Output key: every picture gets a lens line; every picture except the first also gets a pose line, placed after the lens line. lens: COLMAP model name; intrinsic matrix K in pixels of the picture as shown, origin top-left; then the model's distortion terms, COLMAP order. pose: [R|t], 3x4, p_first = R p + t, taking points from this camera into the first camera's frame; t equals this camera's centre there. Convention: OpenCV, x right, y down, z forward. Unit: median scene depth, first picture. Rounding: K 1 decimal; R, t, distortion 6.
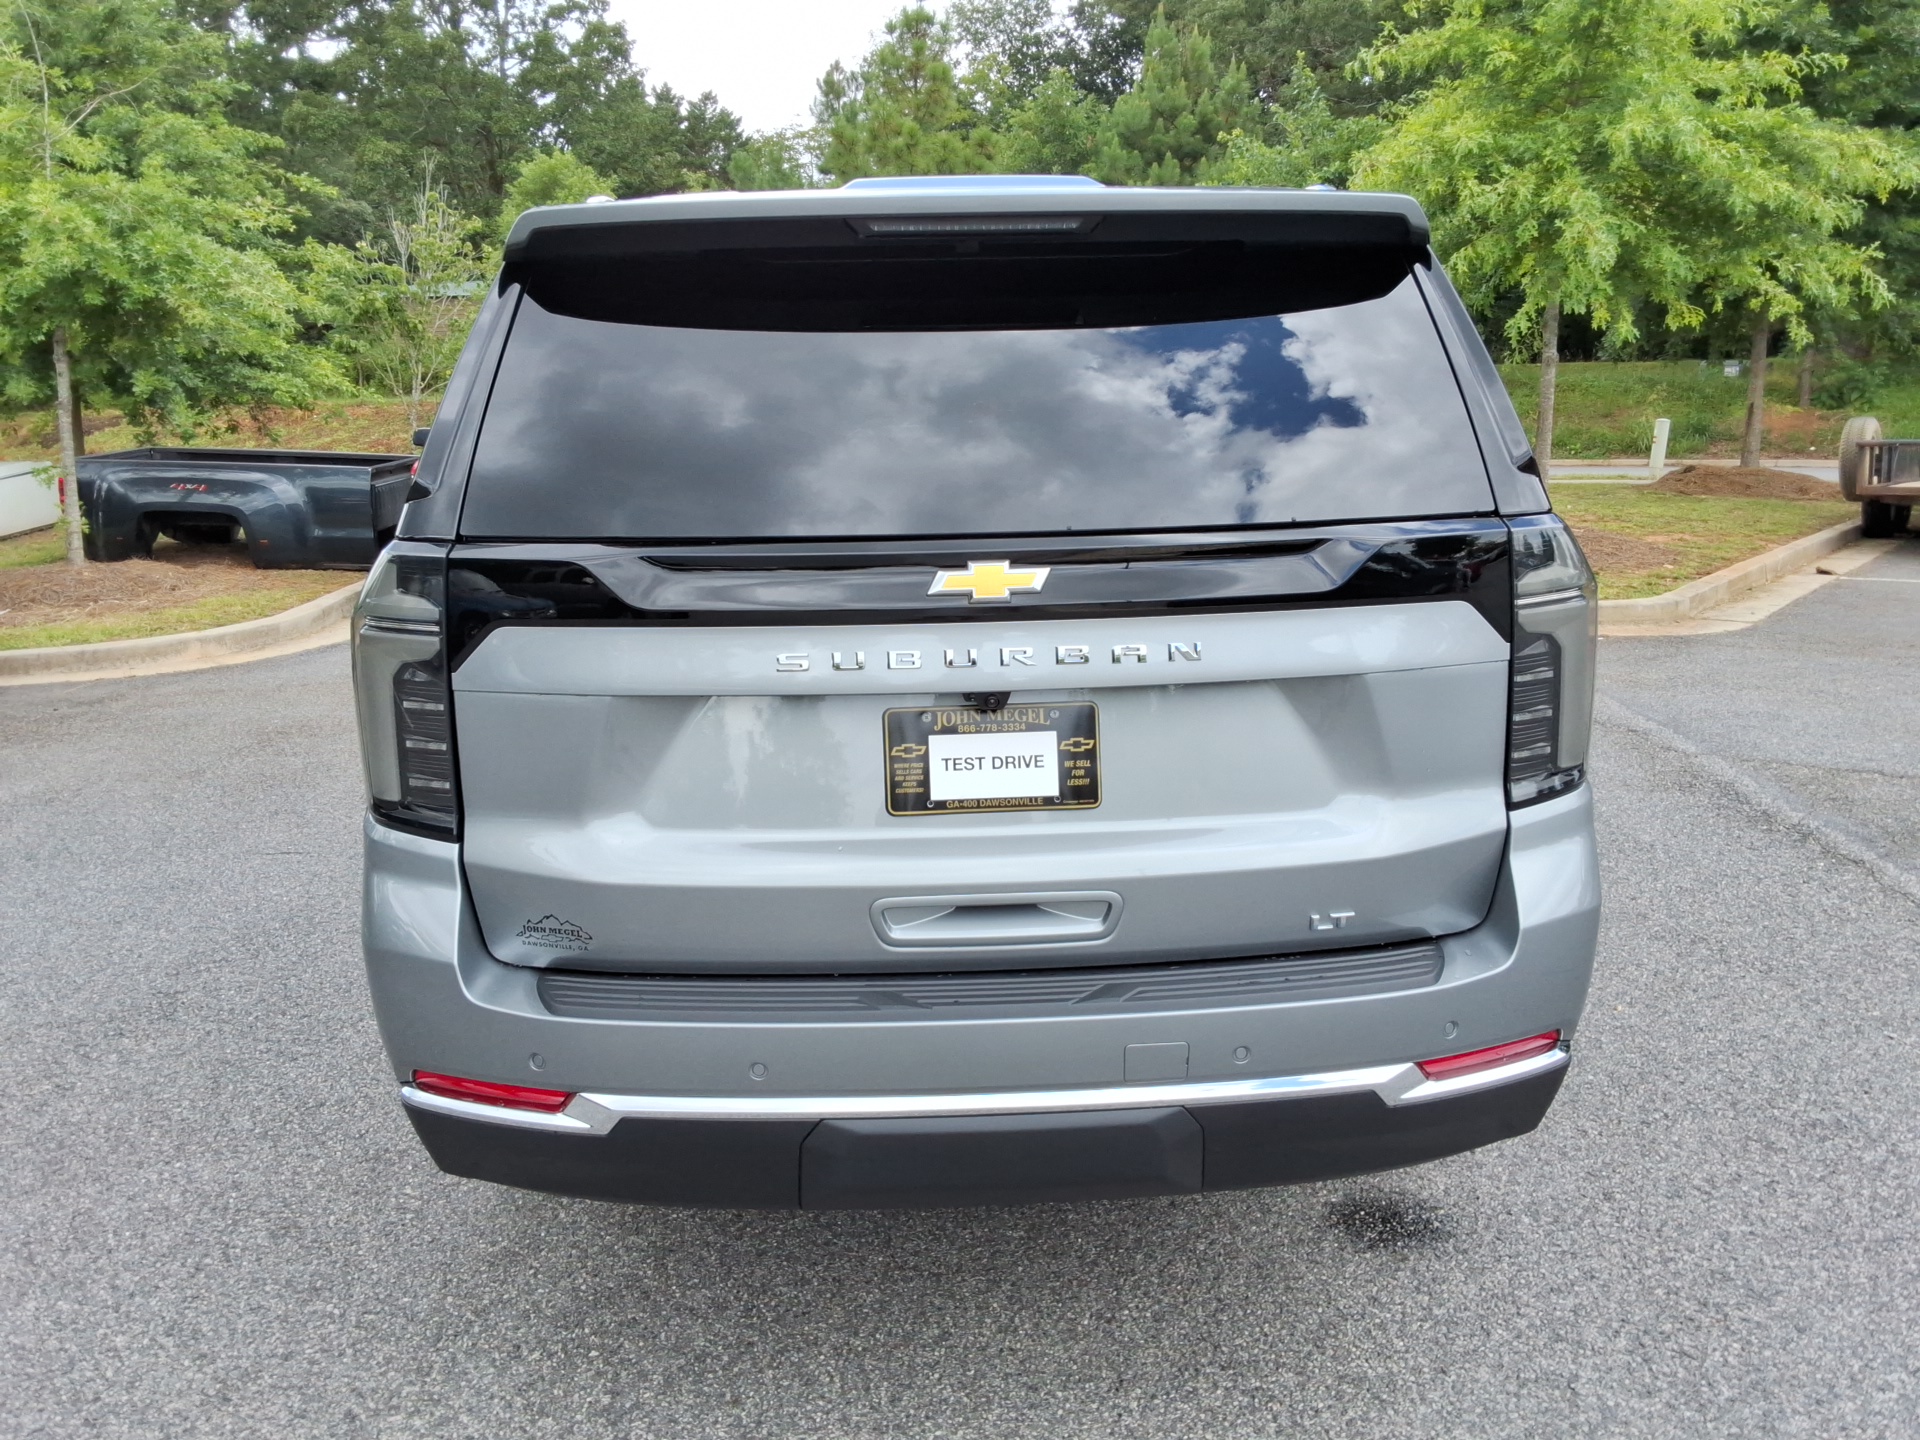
lens RADIAL K [[1543.2, 0, 976.7], [0, 1543.2, 686.7], [0, 0, 1]] dist [0.119978, -0.192335]
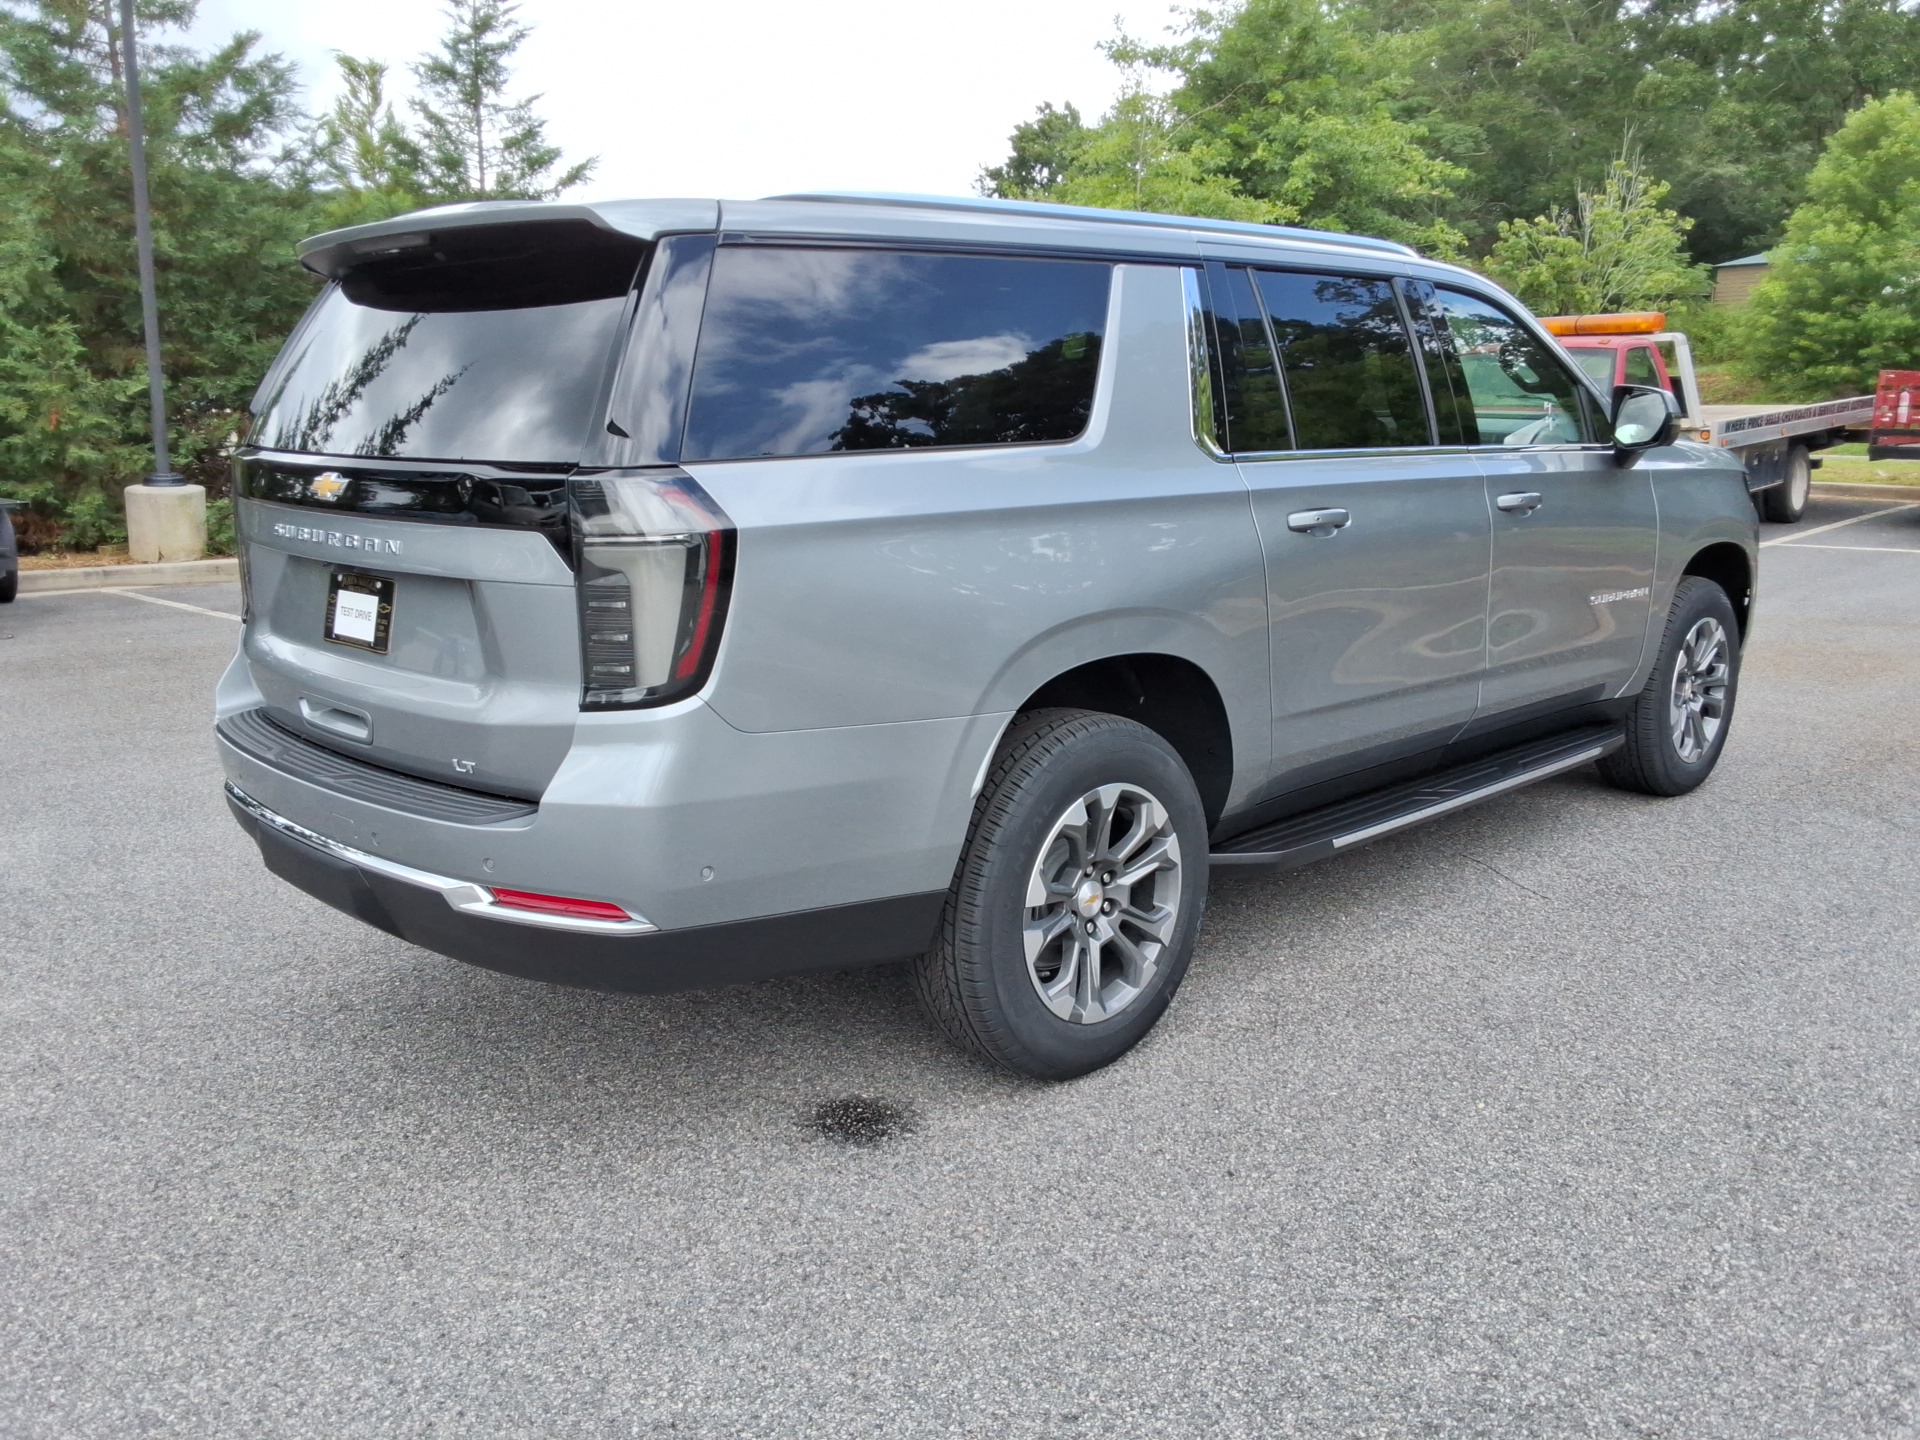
lens RADIAL K [[1543.2, 0, 976.7], [0, 1543.2, 686.7], [0, 0, 1]] dist [0.119978, -0.192335]
pose [[0.682839, 0.157218, -0.713451, 0.280870], [-0.144399, 0.986349, 0.079152, -0.015999], [0.716156, 0.048974, 0.696220, 0.074788]]
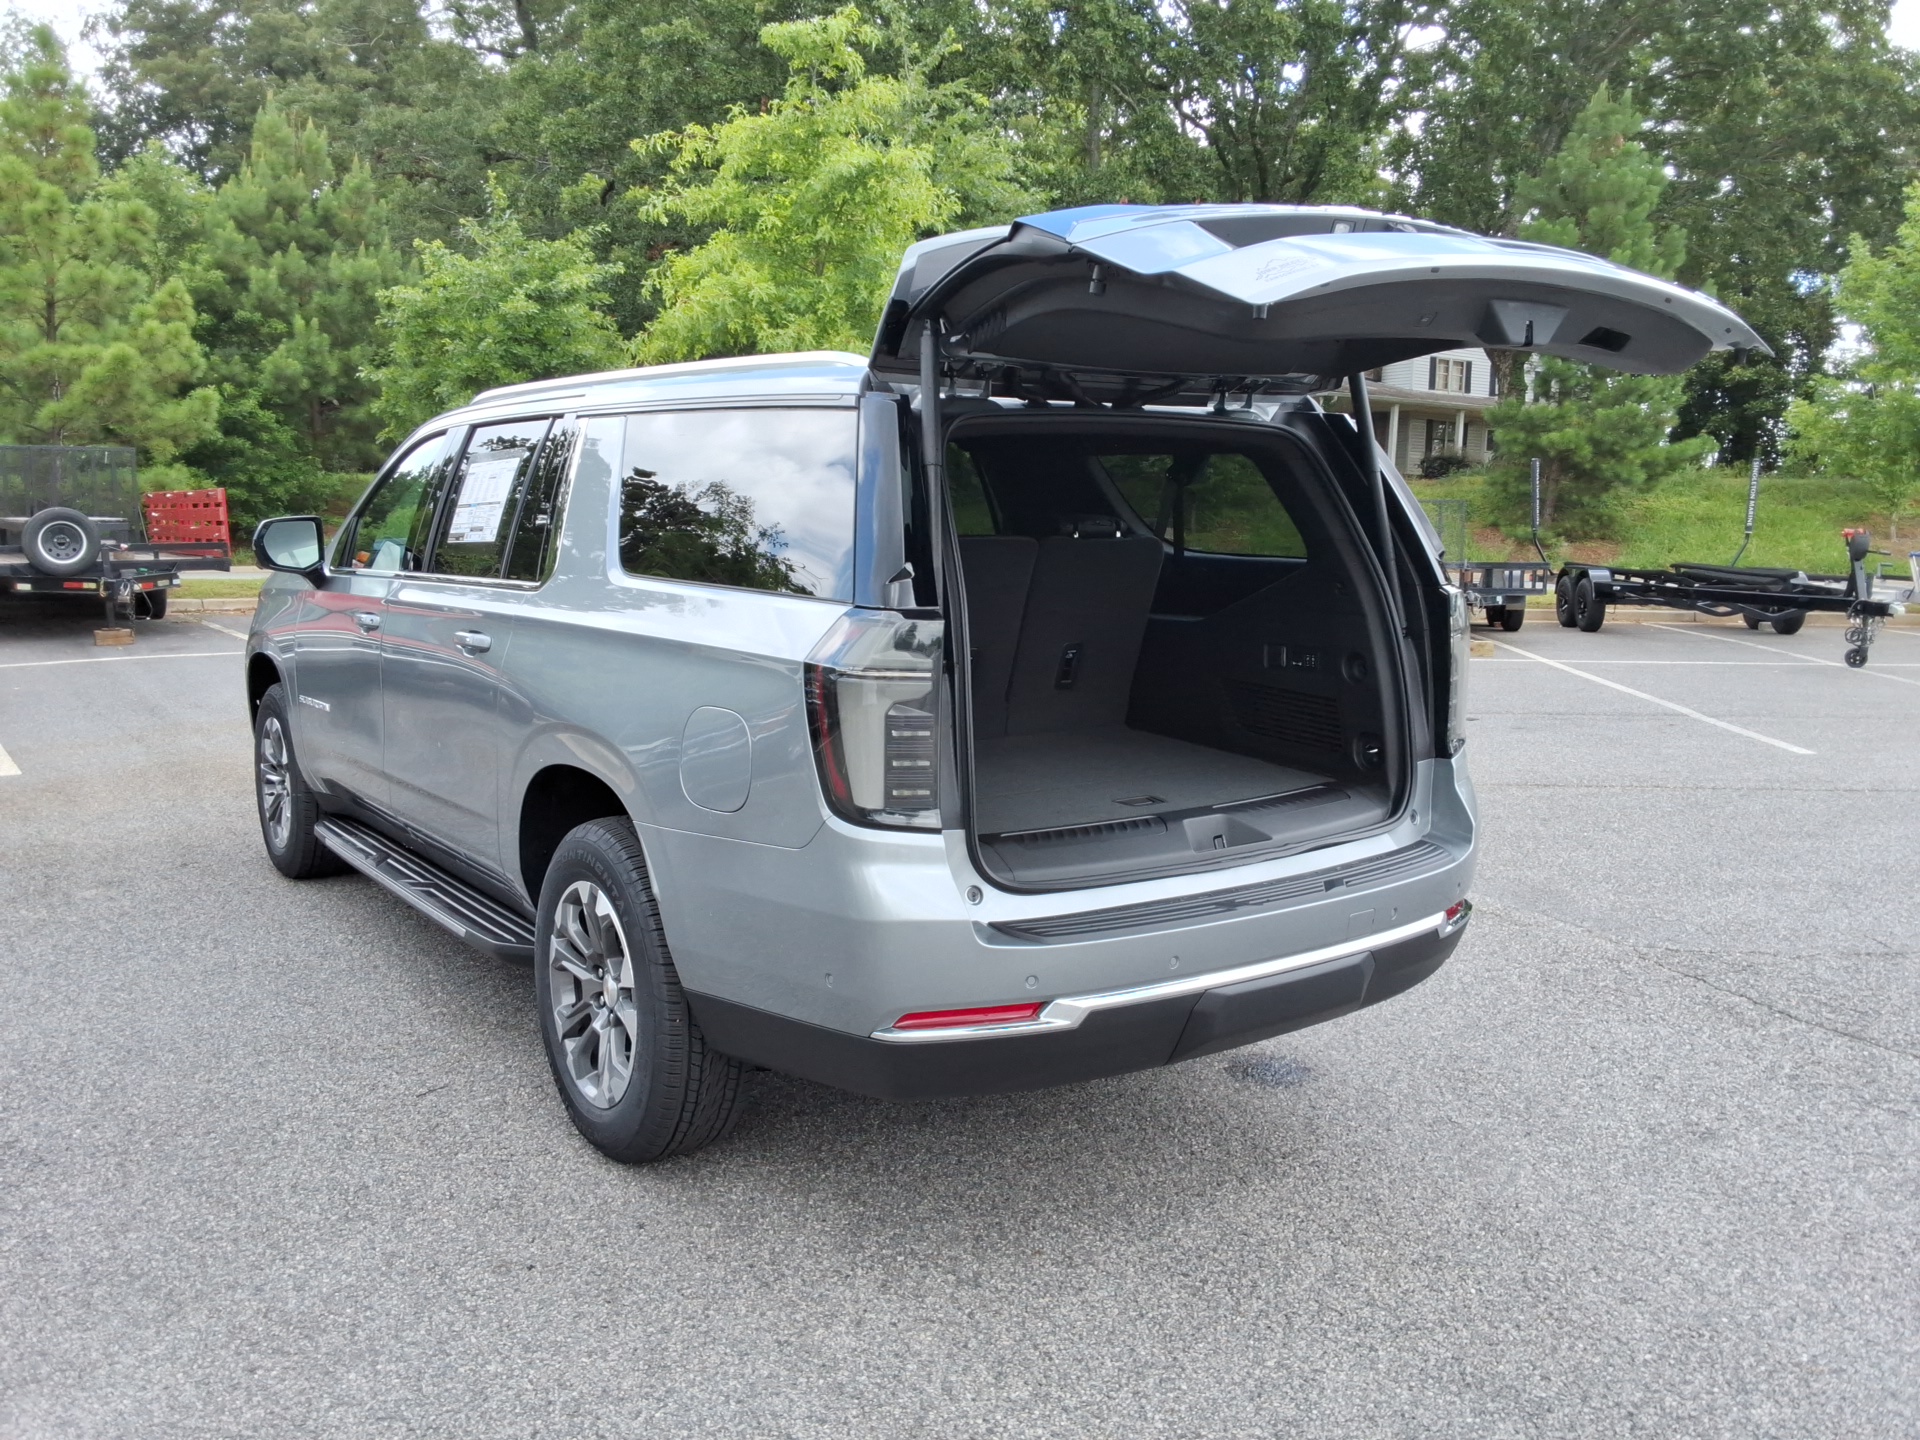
lens RADIAL K [[1543.2, 0, 976.7], [0, 1543.2, 686.7], [0, 0, 1]] dist [0.119978, -0.192335]
pose [[0.834823, -0.043042, 0.548833, -0.200664], [0.079163, 0.995963, -0.042307, 0.006369], [-0.544797, 0.078767, 0.834861, -0.026087]]
